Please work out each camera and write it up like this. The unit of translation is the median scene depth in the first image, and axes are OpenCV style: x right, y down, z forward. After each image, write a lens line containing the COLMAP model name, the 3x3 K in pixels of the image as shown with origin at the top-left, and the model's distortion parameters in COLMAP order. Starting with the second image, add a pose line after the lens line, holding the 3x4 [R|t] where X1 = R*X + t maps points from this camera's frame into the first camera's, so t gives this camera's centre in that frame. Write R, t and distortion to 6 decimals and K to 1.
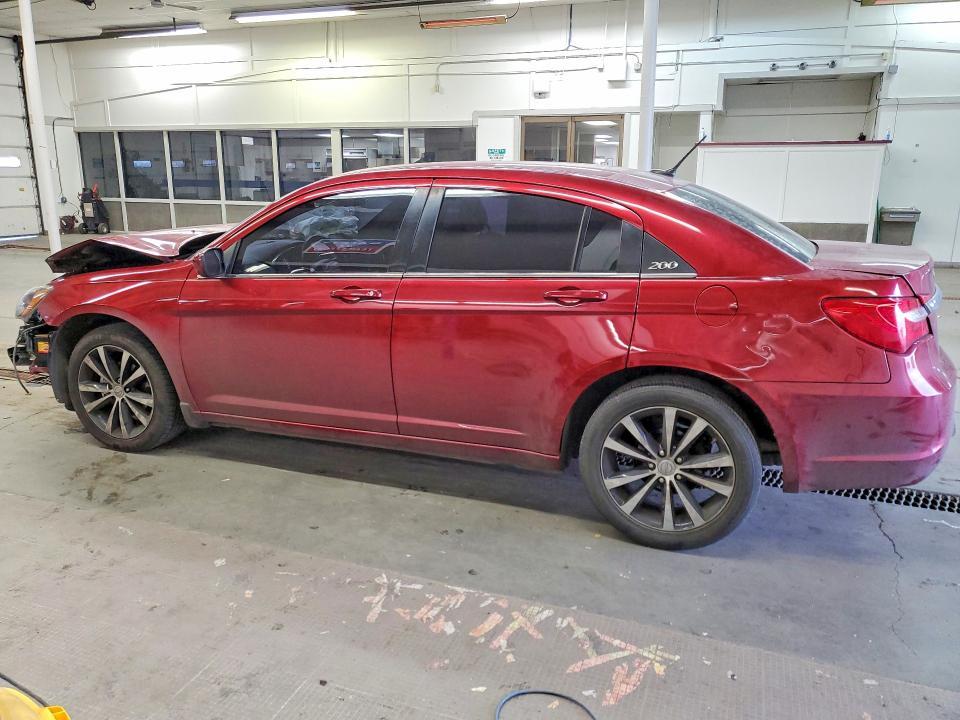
lens RADIAL K [[754.3, 0, 485.4], [0, 754.3, 358.8], [0, 0, 1]] dist [0.022533, -0.008875]
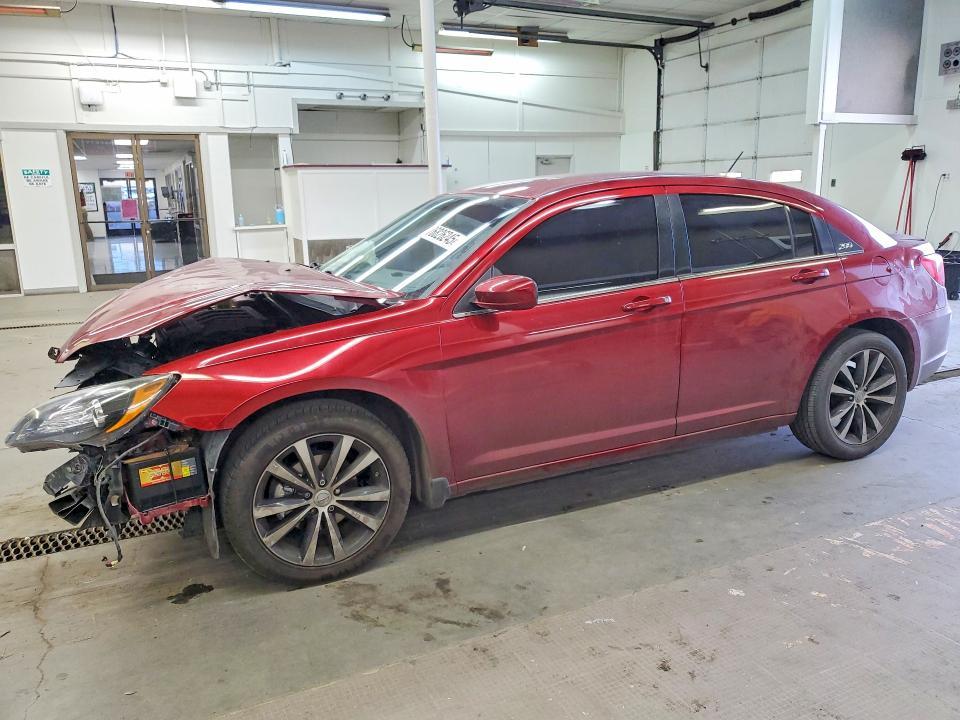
lens RADIAL K [[754.3, 0, 483.9], [0, 754.3, 358.9], [0, 0, 1]] dist [0.022533, -0.008875]
pose [[0.683134, -0.175594, 0.708869, -0.875247], [0.199216, 0.978657, 0.050440, -0.091519], [-0.702596, 0.106761, 0.703534, 0.394325]]
